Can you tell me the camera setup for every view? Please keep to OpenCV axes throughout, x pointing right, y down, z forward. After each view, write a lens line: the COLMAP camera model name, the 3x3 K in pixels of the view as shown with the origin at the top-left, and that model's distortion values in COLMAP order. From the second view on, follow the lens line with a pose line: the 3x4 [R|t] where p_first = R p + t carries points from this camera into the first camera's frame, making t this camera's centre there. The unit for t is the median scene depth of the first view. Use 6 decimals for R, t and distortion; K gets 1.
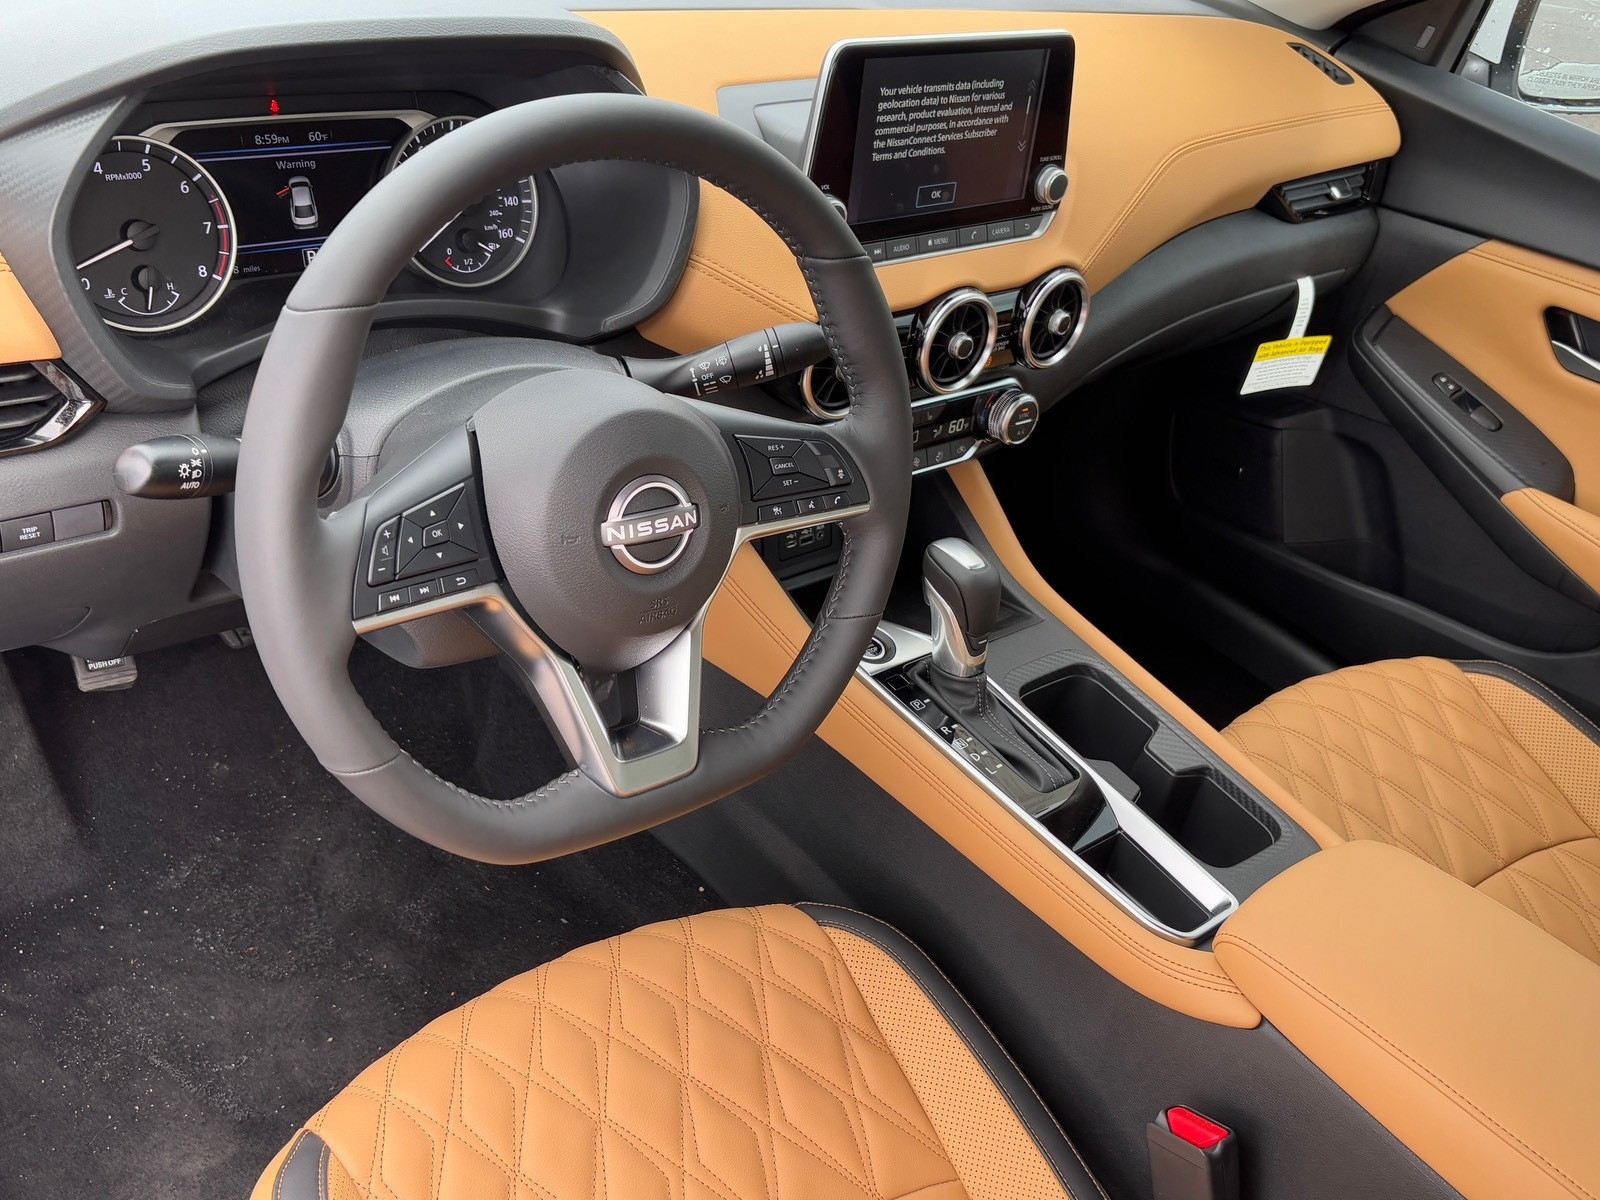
lens RADIAL K [[1509.9, 0, 800.5], [0, 1509.9, 613.2], [0, 0, 1]] dist [-0.020410, 0.000000]
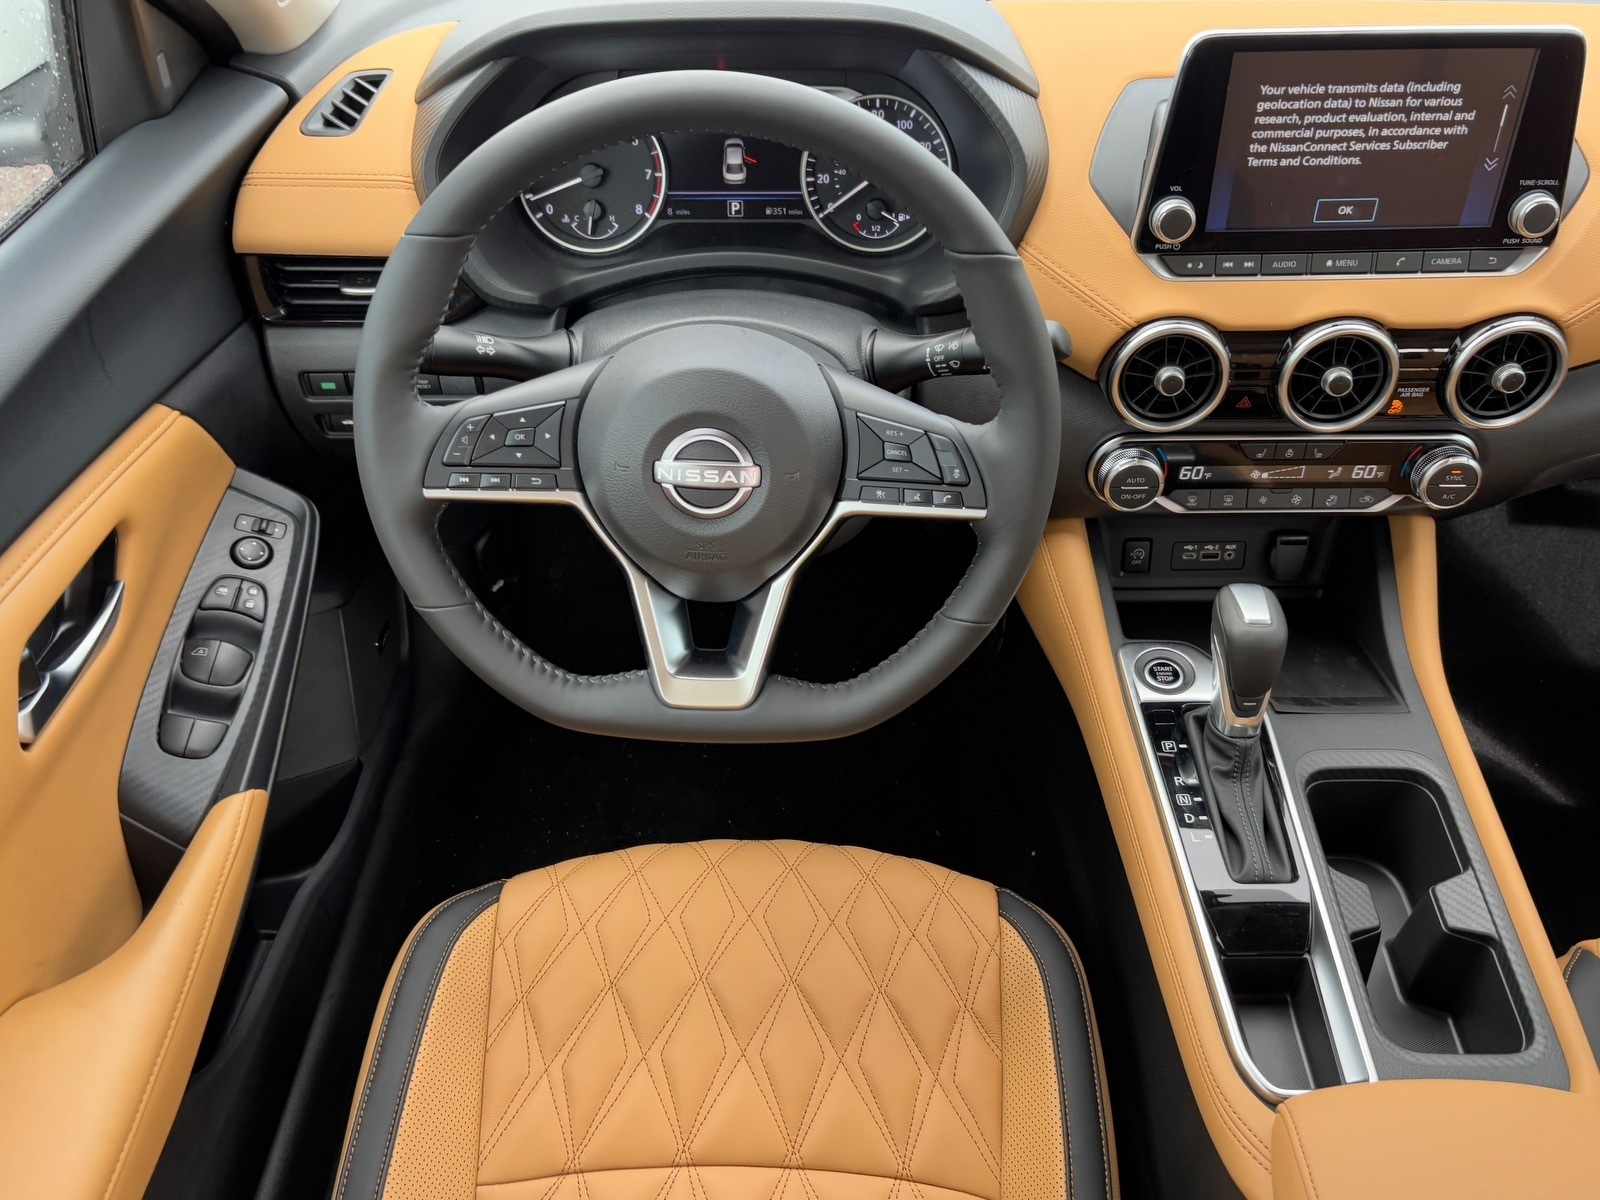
lens RADIAL K [[1332.1, 0, 797.6], [0, 1332.1, 604.4], [0, 0, 1]] dist [-0.019482, 0.010403]
pose [[0.746335, 0.276439, -0.605446, 0.403382], [-0.248767, 0.959597, 0.131484, -0.079446], [0.617332, 0.052485, 0.784950, 0.203309]]
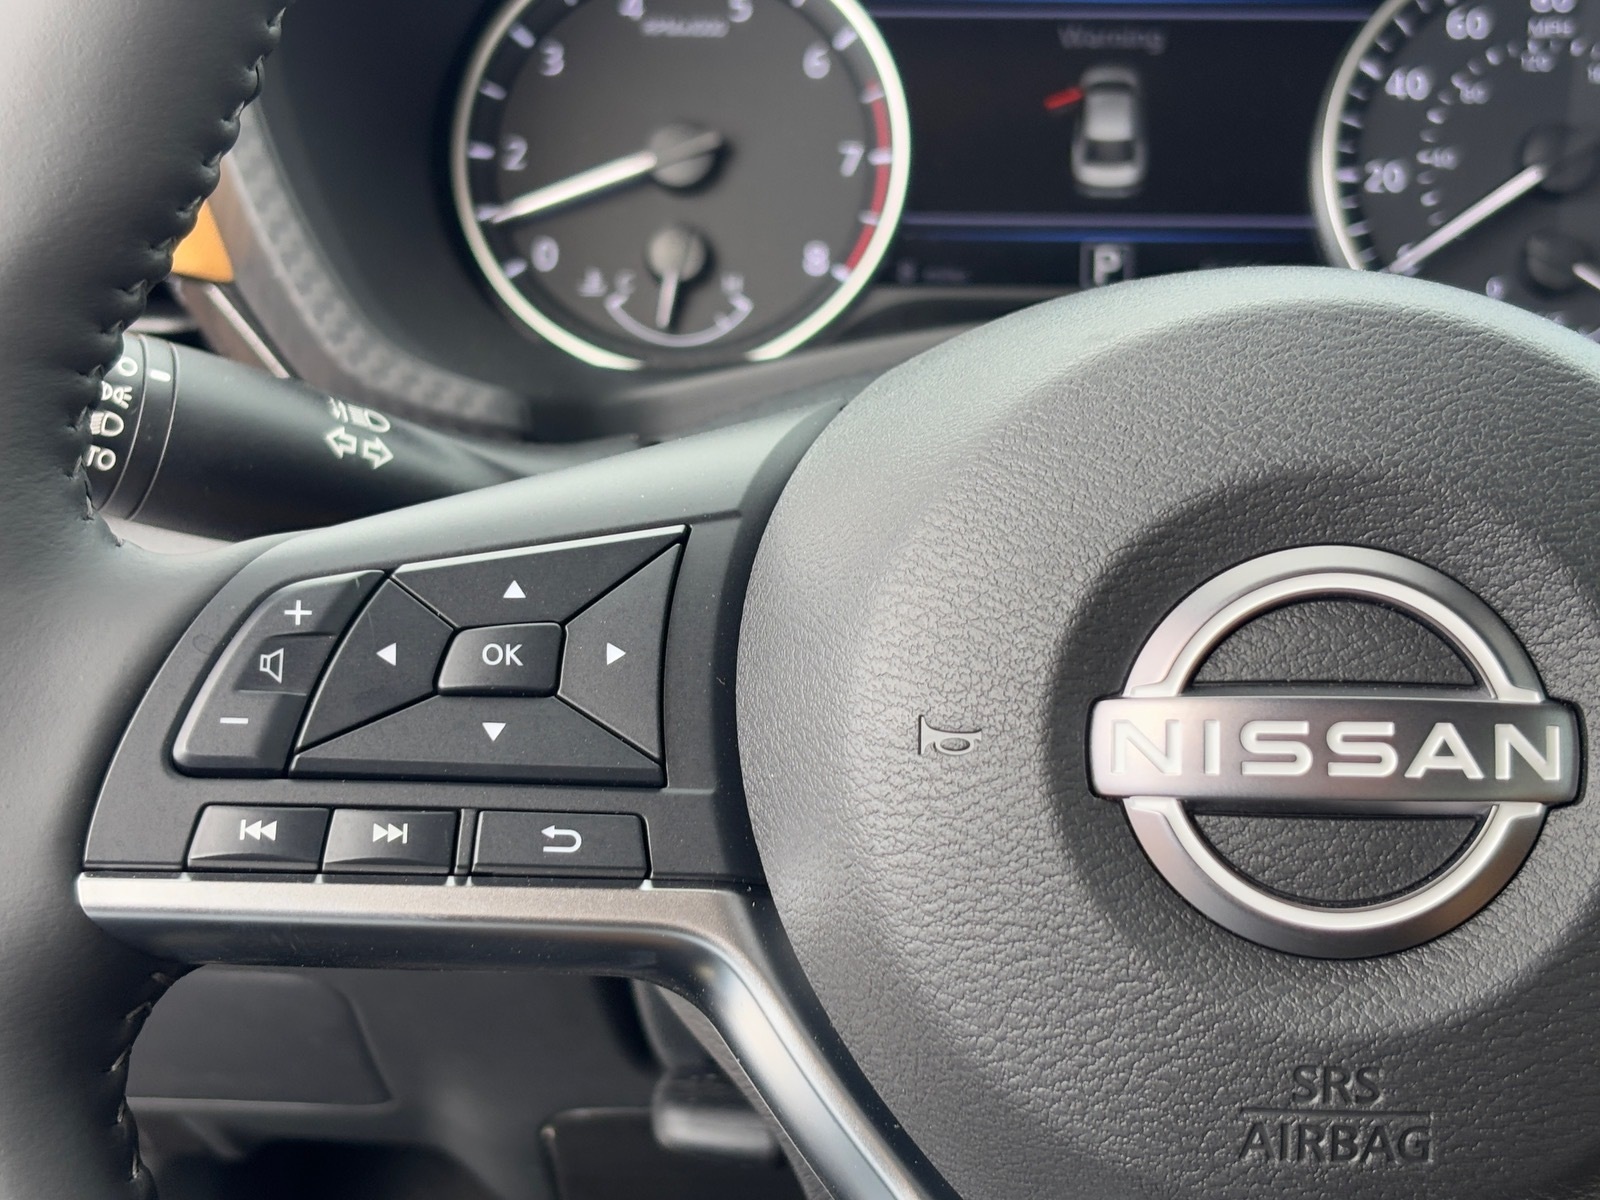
lens RADIAL K [[2790.0, 0, 798.6], [0, 2790.0, 611.2], [0, 0, 1]] dist [0.188822, 0.000000]
pose [[0.731869, 0.044649, -0.679981, 0.109754], [-0.276027, 0.931749, -0.235909, 0.039398], [0.623038, 0.360348, 0.694243, 0.437327]]
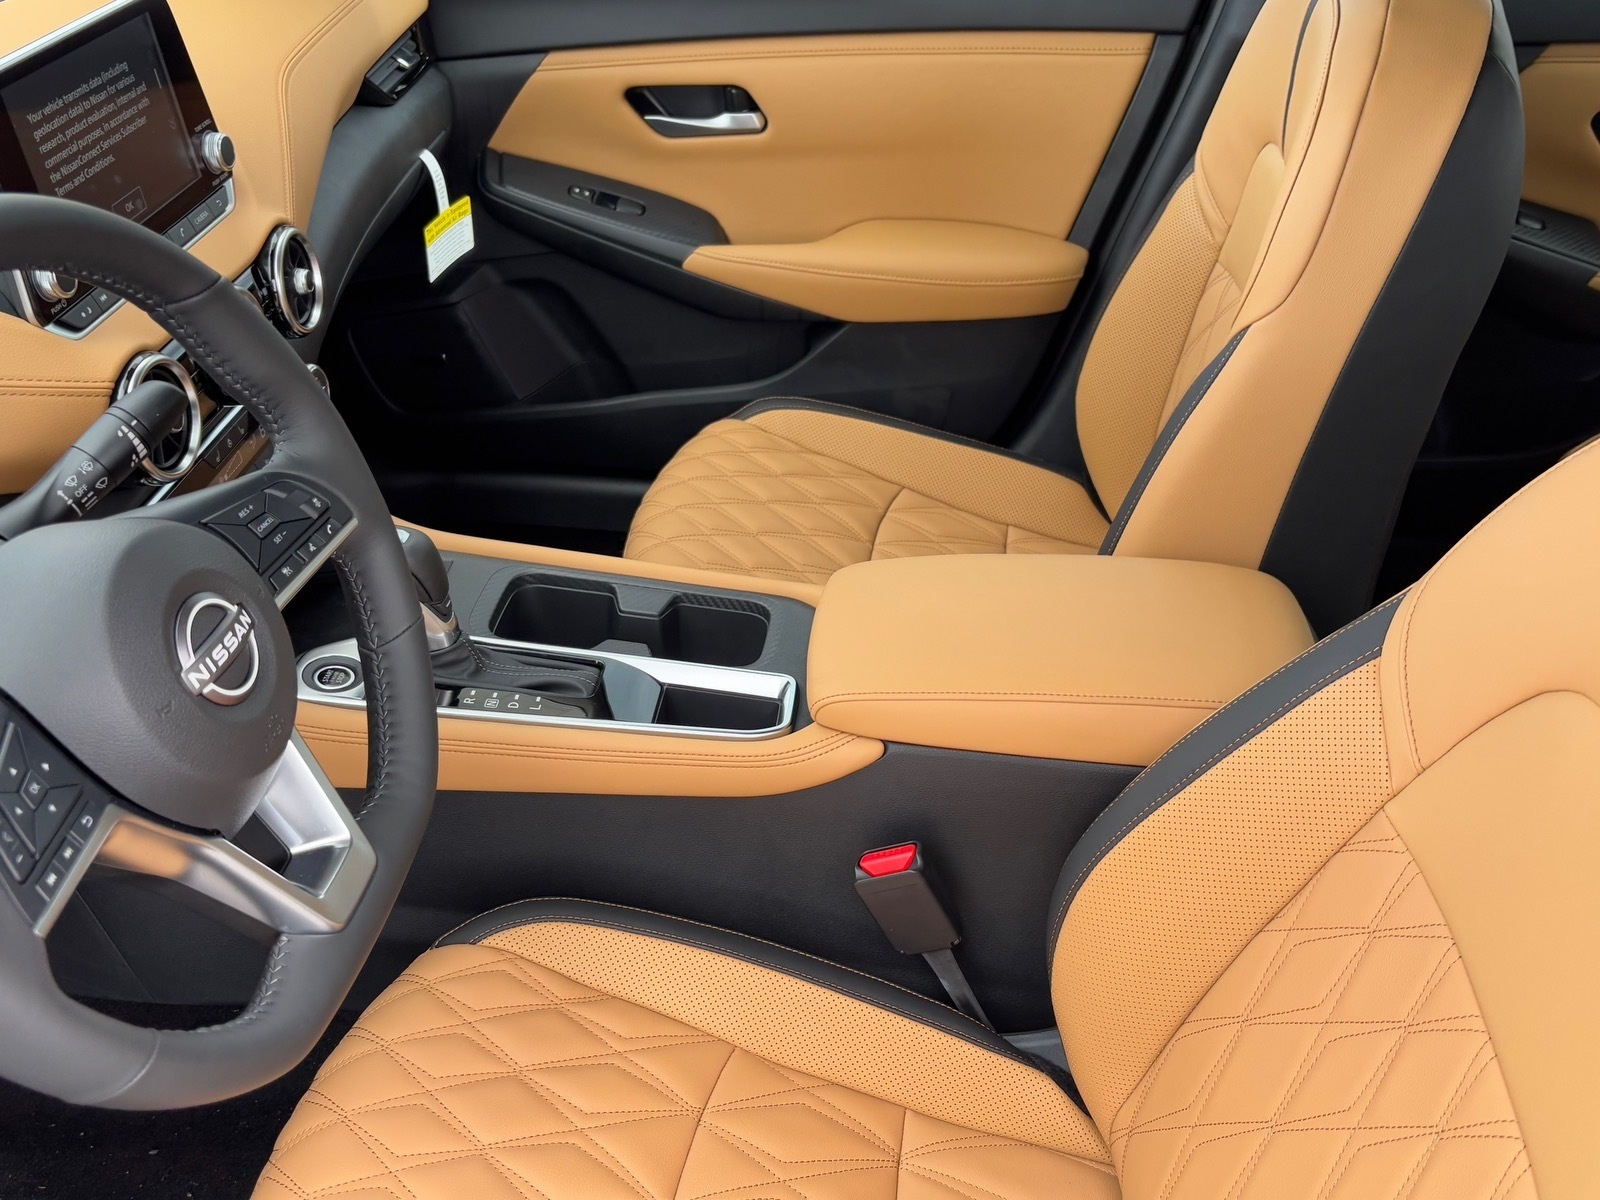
lens RADIAL K [[1509.9, 0, 849.8], [0, 1509.9, 615.0], [0, 0, 1]] dist [-0.020410, 0.000000]
pose [[0.687403, -0.529416, 0.497188, -0.193036], [0.492417, 0.842934, 0.216767, -0.059521], [-0.533856, 0.095818, 0.840129, 0.054113]]
